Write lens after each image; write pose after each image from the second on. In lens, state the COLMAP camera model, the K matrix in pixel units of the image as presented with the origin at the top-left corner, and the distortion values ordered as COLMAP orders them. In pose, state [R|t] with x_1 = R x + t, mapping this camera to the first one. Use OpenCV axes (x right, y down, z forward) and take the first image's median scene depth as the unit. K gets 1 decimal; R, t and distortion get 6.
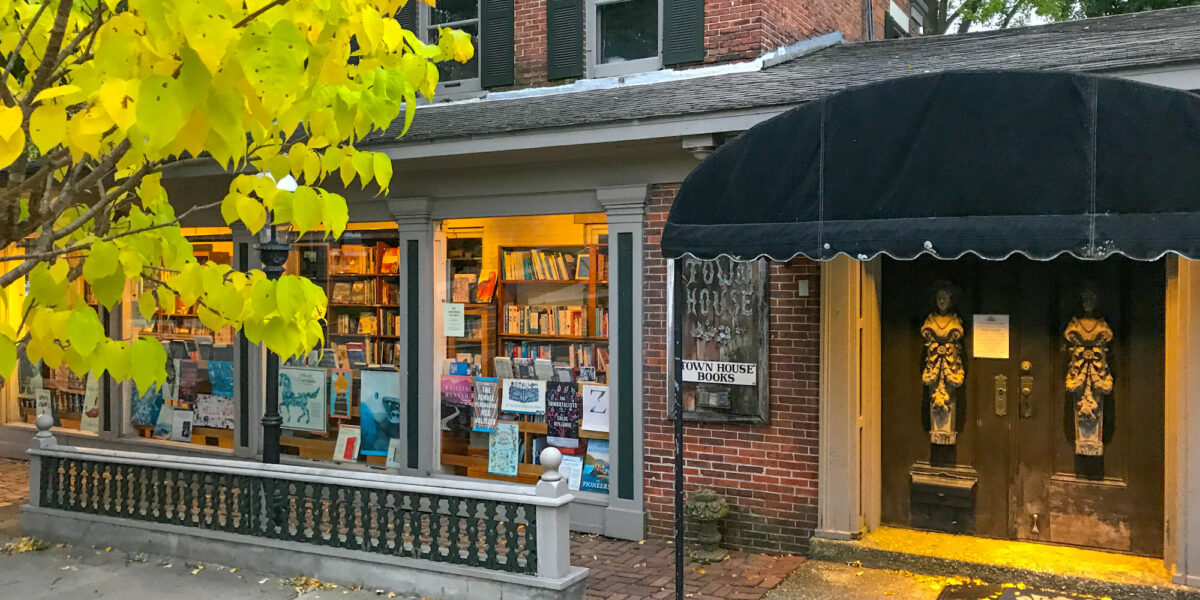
lens RADIAL K [[987.5, 0, 600.0], [0, 987.5, 300.0], [0, 0, 1]] dist [0.131302, -0.260444]
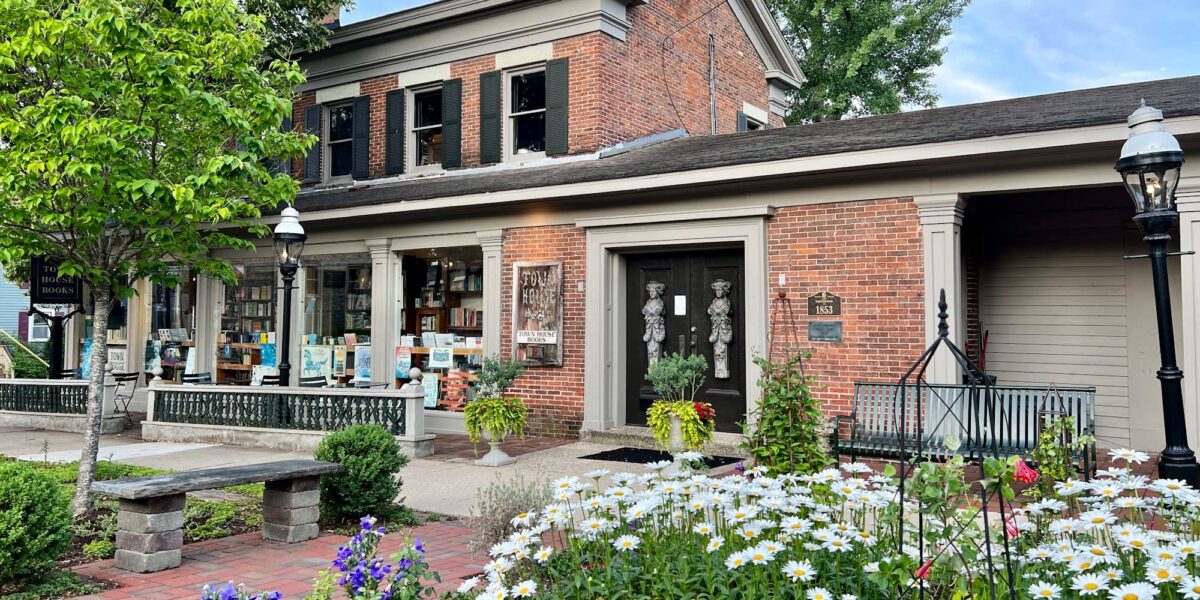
lens RADIAL K [[915.9, 0, 603.4], [0, 915.9, 280.0], [0, 0, 1]] dist [0.185969, -0.418863]
pose [[0.997096, 0.000820, -0.076155, 0.340898], [-0.005848, 0.997815, -0.065812, 0.075761], [0.075935, 0.066066, 0.994922, -0.563011]]
